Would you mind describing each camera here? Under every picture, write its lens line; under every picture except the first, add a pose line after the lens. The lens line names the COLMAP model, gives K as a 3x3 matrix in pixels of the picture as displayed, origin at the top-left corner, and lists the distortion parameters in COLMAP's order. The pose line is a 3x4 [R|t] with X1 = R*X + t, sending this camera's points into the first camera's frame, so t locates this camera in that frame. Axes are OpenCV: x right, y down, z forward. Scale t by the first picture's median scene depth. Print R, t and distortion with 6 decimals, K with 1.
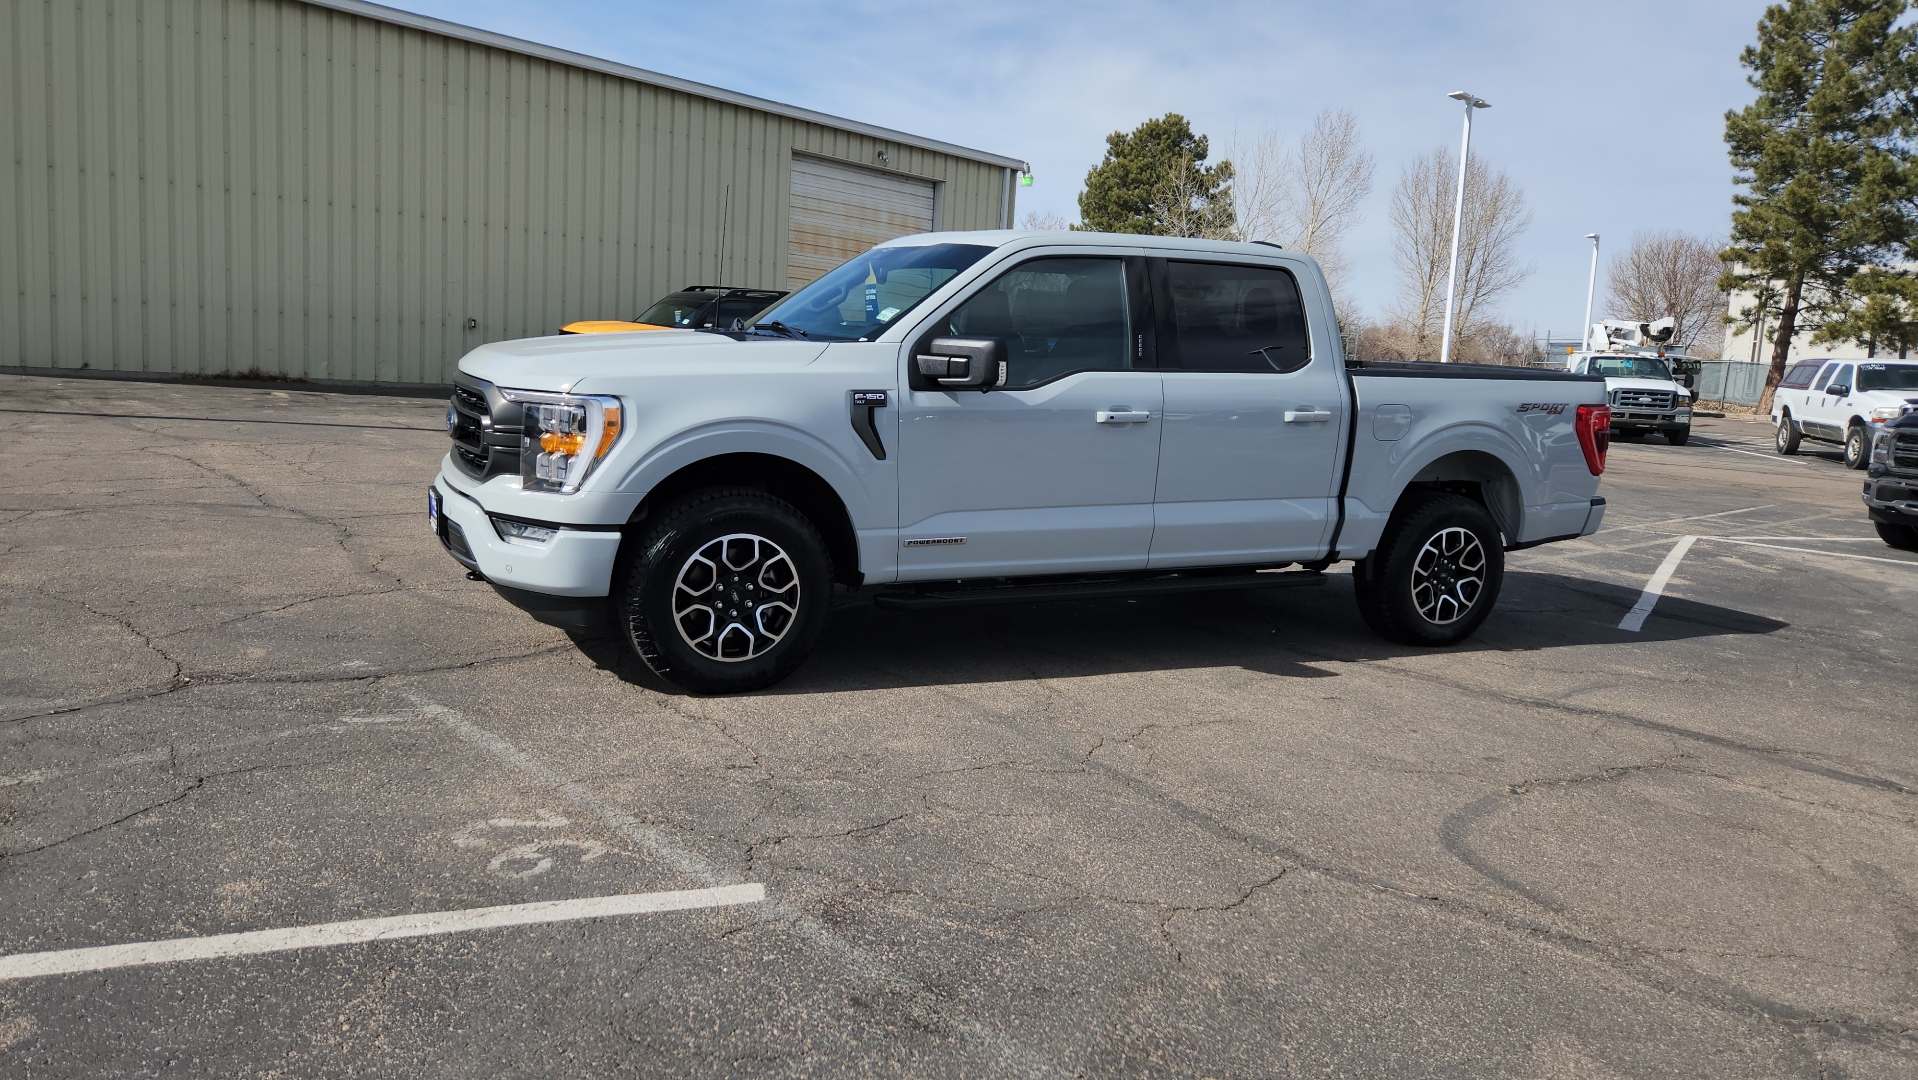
lens RADIAL K [[1284.9, 0, 933.5], [0, 1284.9, 527.5], [0, 0, 1]] dist [0.074666, -0.061451]
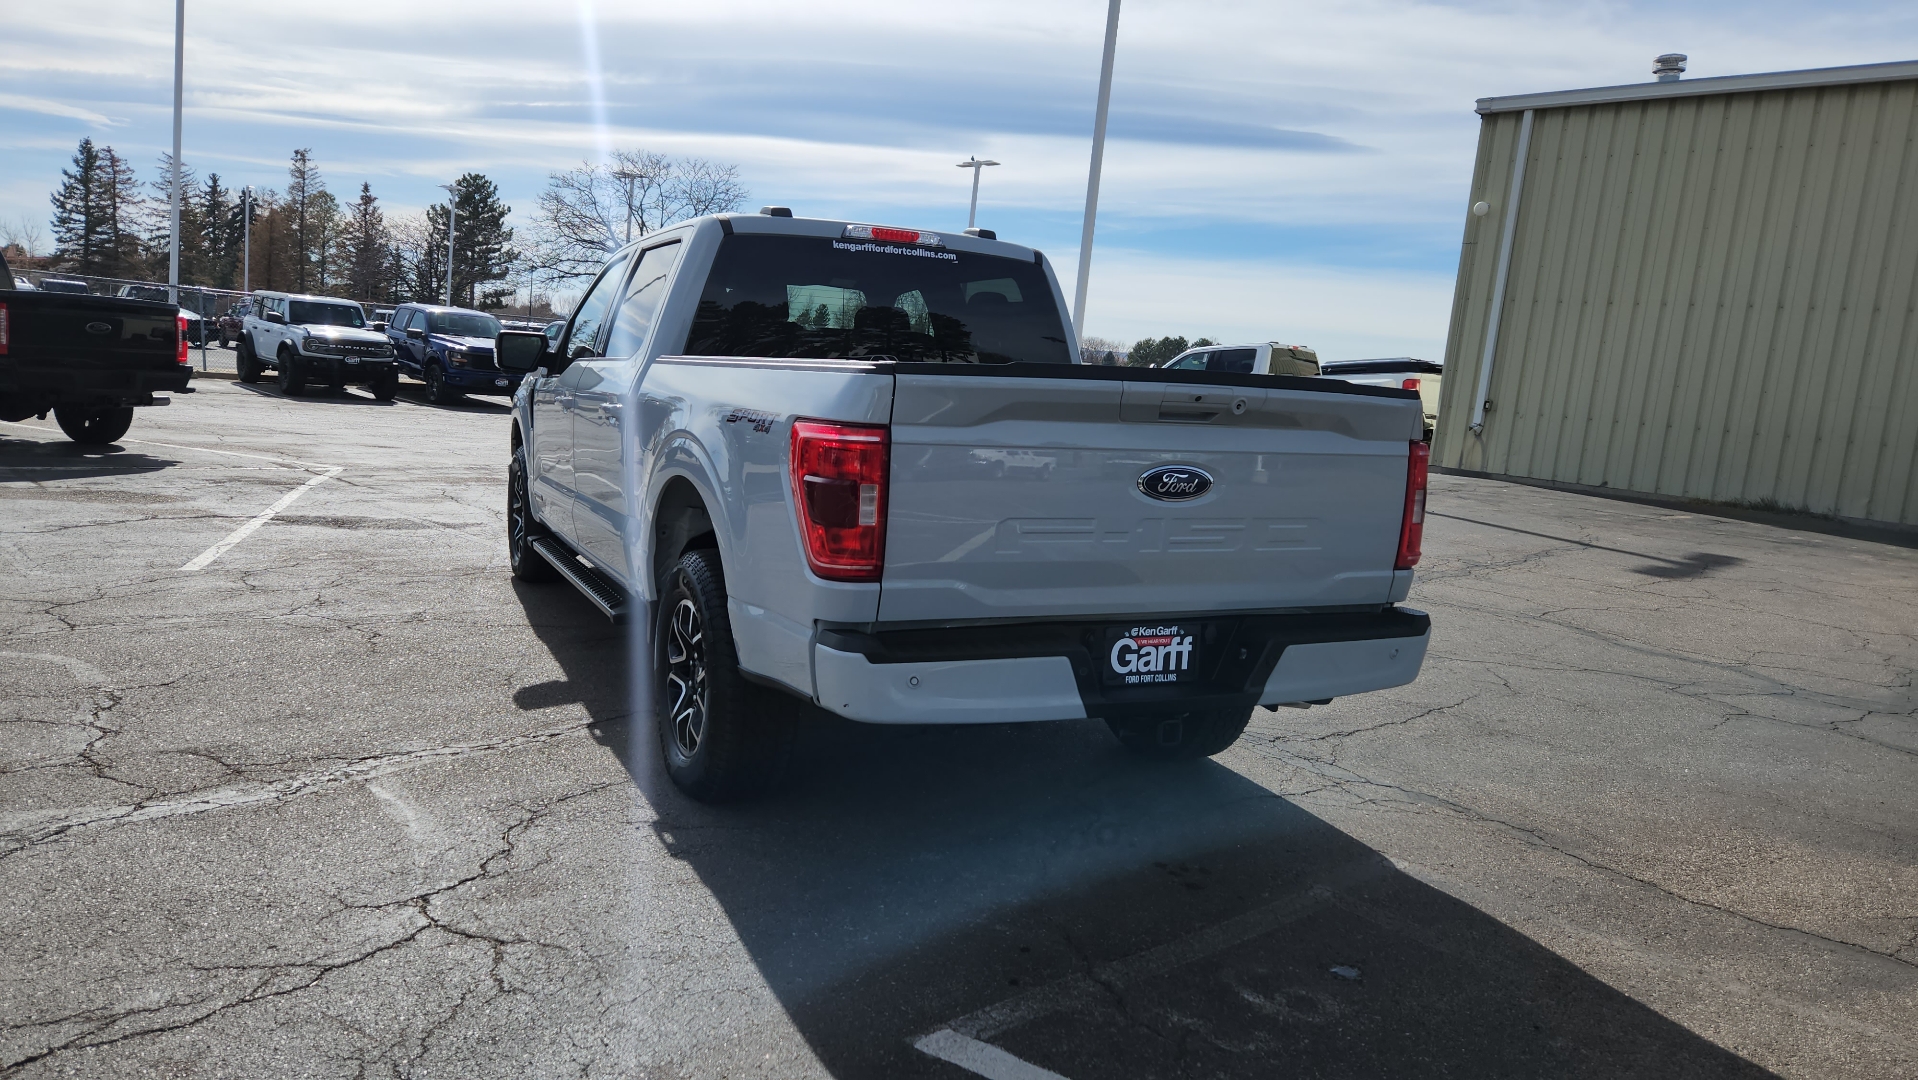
lens RADIAL K [[1283.5, 0, 917.5], [0, 1283.5, 530.6], [0, 0, 1]] dist [0.074726, -0.060337]
pose [[-0.022220, 0.068279, -0.997419, 1.016897], [-0.211690, 0.974722, 0.071441, -0.100949], [0.977084, 0.212731, -0.007204, 1.101883]]
